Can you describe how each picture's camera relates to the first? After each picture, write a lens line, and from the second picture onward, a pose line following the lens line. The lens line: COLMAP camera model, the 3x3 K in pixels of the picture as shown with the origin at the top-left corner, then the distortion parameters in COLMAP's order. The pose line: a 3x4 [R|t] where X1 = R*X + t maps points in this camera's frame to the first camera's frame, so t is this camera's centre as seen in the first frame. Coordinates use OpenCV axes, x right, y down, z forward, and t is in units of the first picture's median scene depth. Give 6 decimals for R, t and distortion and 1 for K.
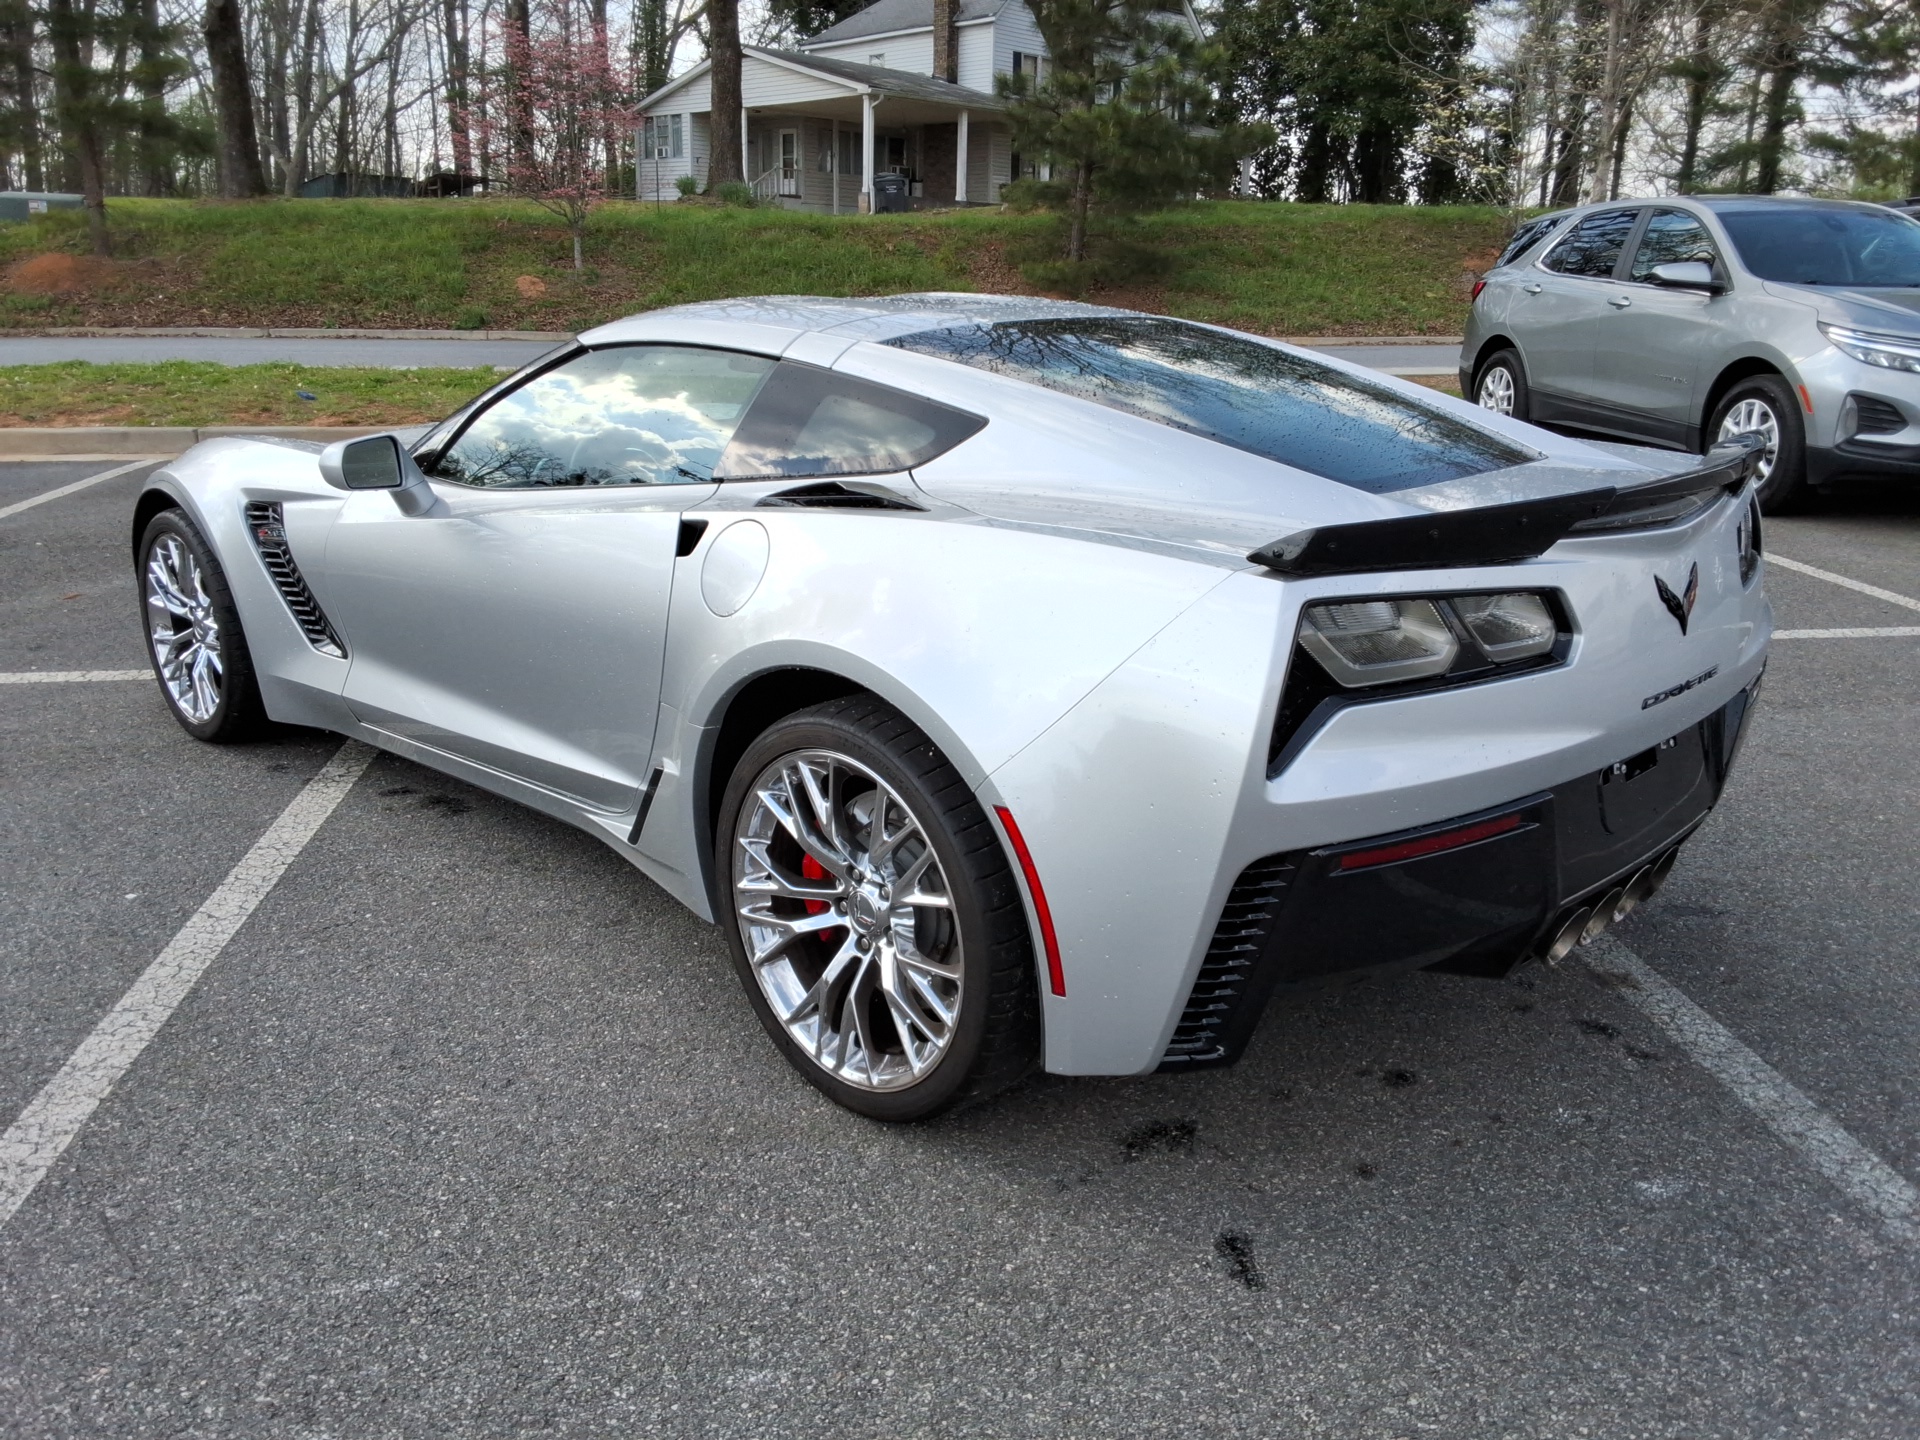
lens RADIAL K [[1542.4, 0, 981.3], [0, 1542.4, 697.3], [0, 0, 1]] dist [0.084555, -0.136503]
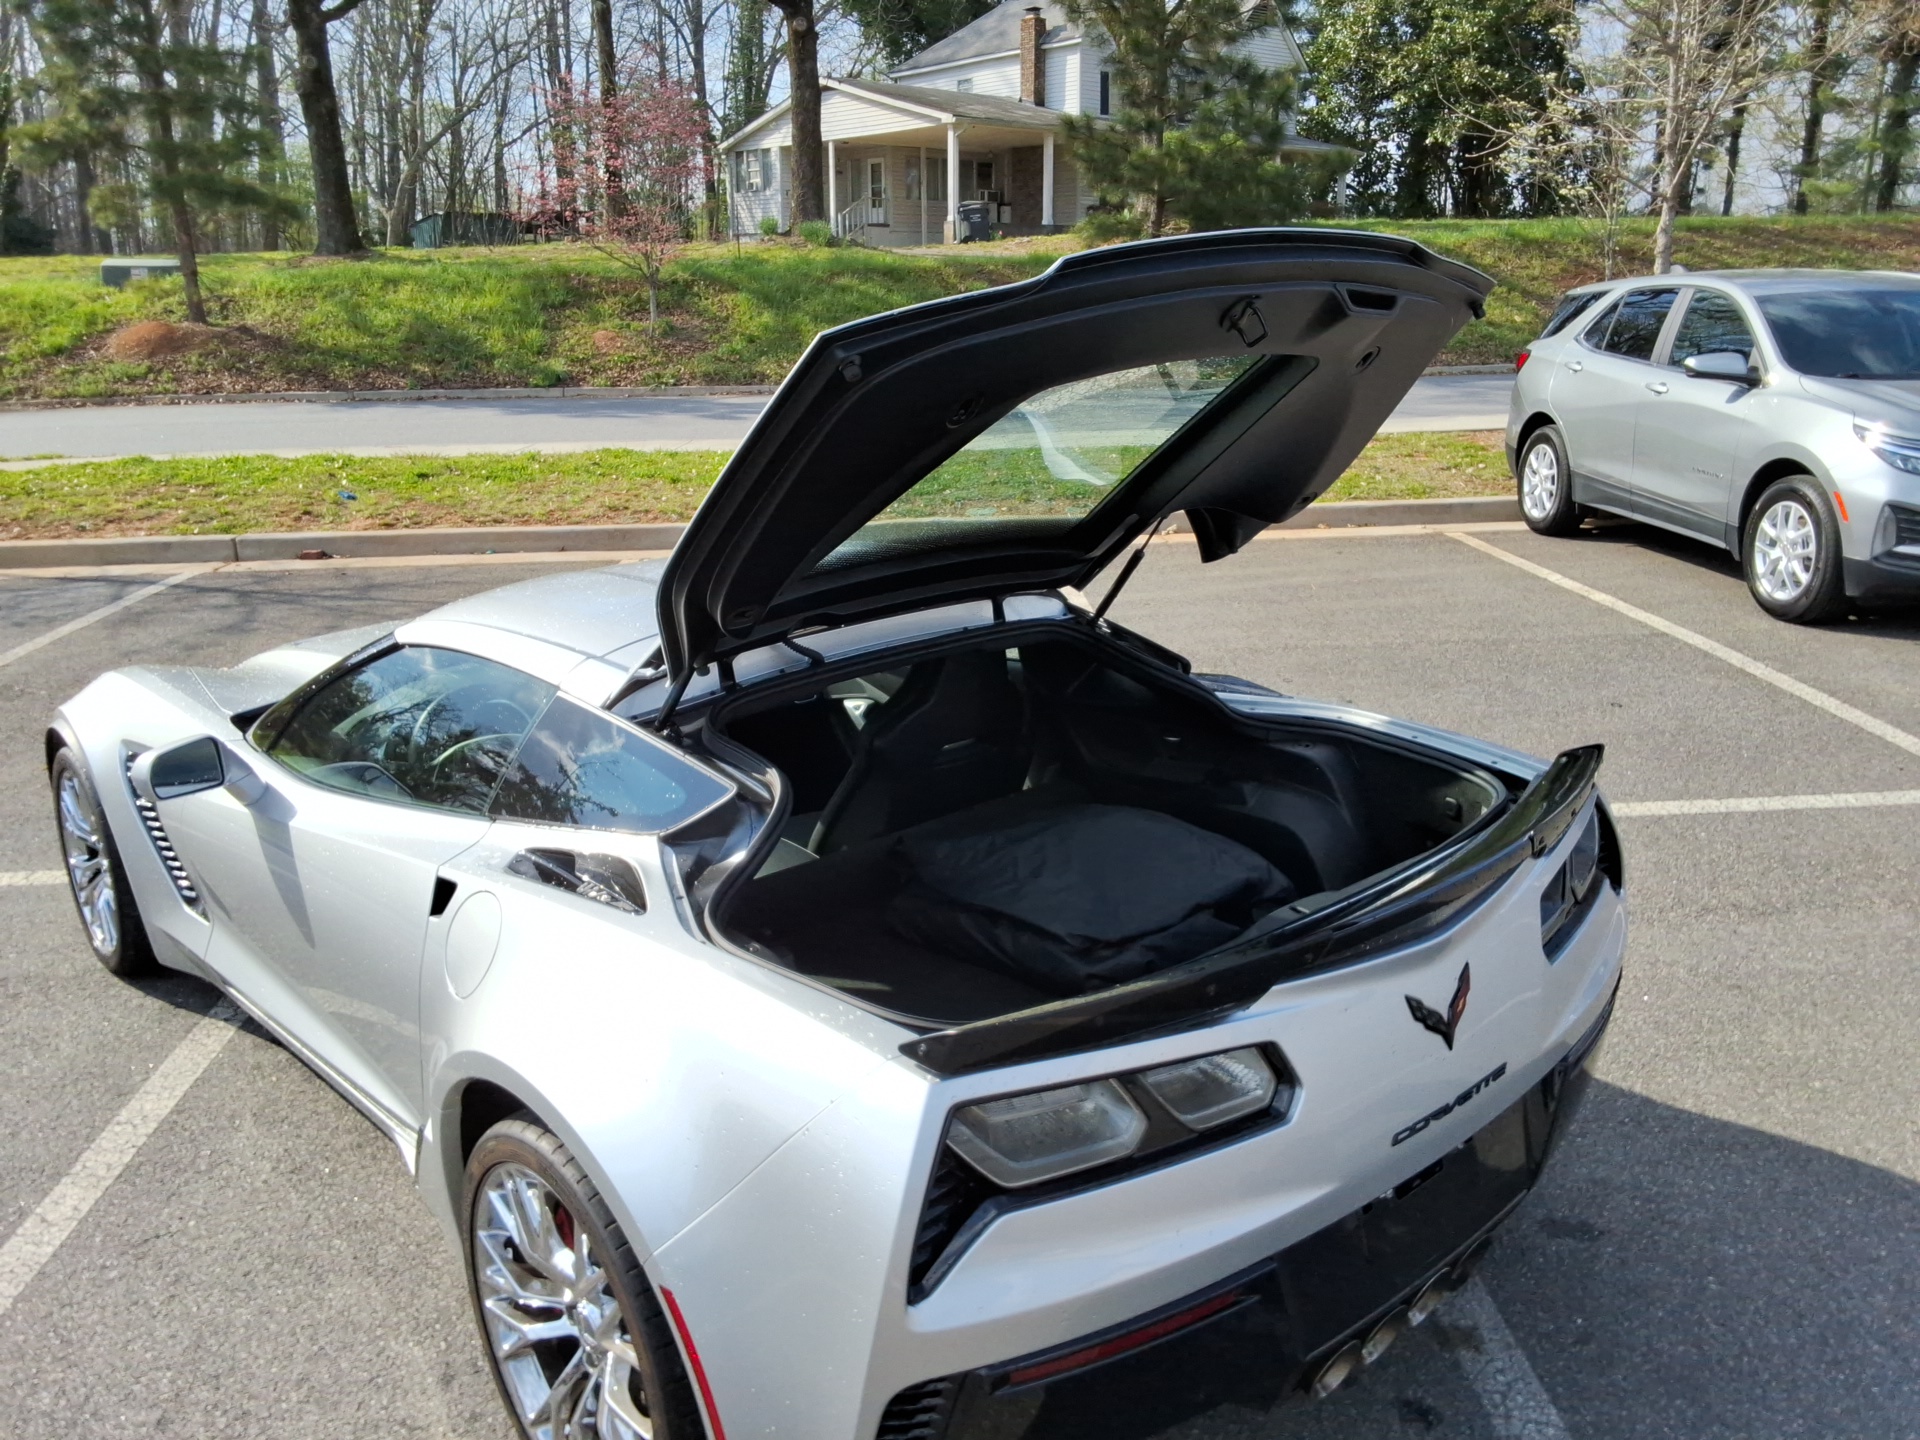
lens RADIAL K [[1542.4, 0, 982.9], [0, 1542.4, 704.9], [0, 0, 1]] dist [0.084555, -0.136503]
pose [[0.997399, -0.010585, -0.071297, 0.102478], [0.010683, 0.999942, 0.000985, -0.104429], [0.071283, -0.001744, 0.997455, 0.028098]]
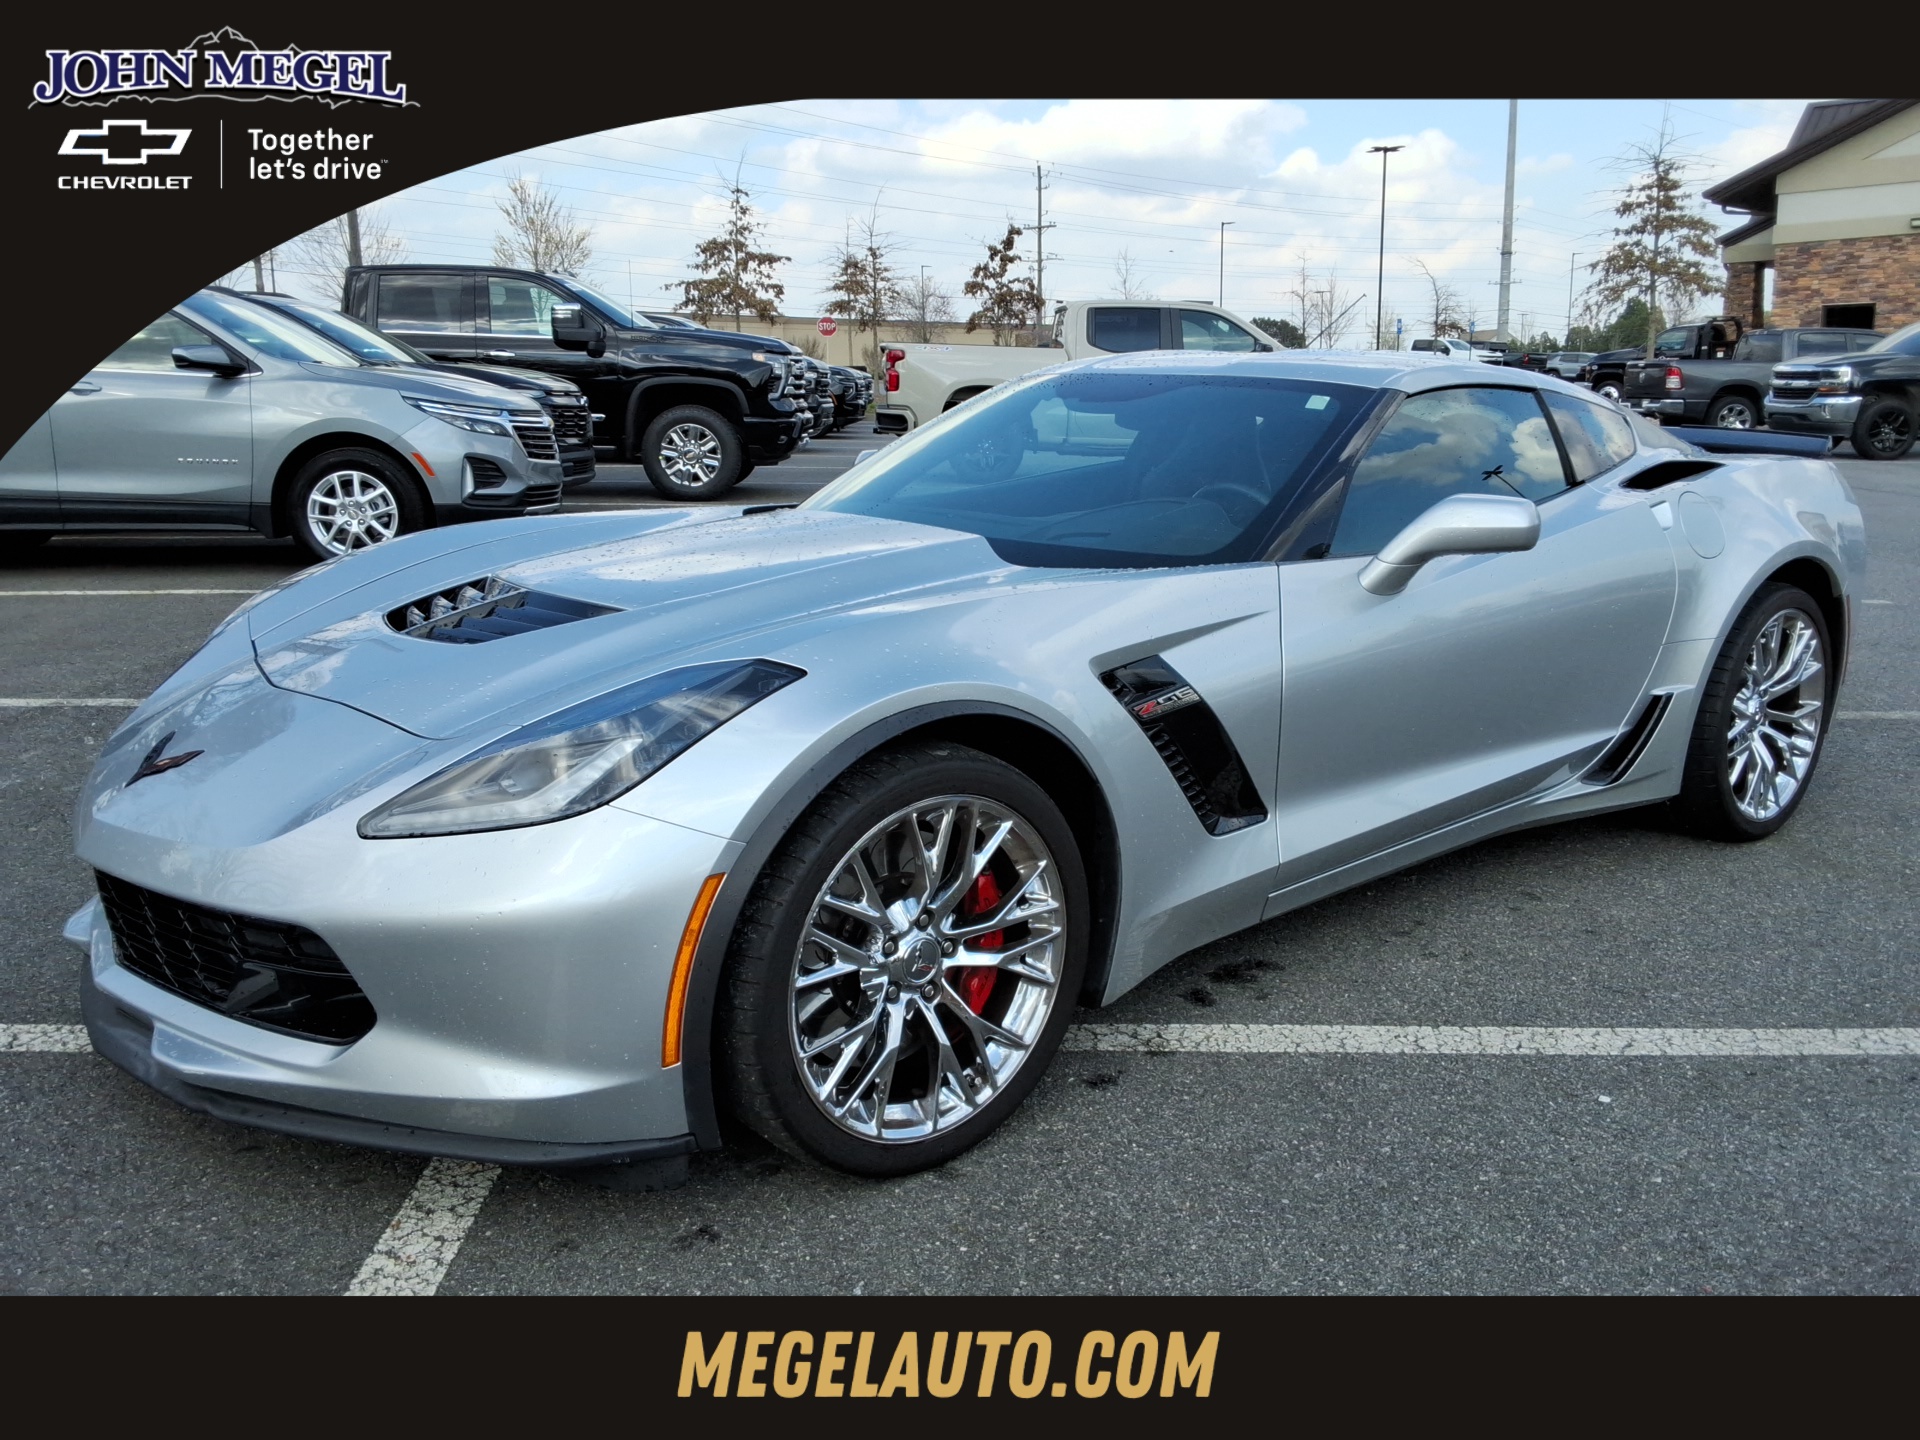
lens RADIAL K [[1542.4, 0, 969.8], [0, 1542.4, 707.1], [0, 0, 1]] dist [0.084555, -0.136503]
pose [[0.082402, -0.211378, 0.973925, -0.757590], [0.264962, 0.946724, 0.183056, -0.168327], [-0.960732, 0.242969, 0.134019, 0.674750]]
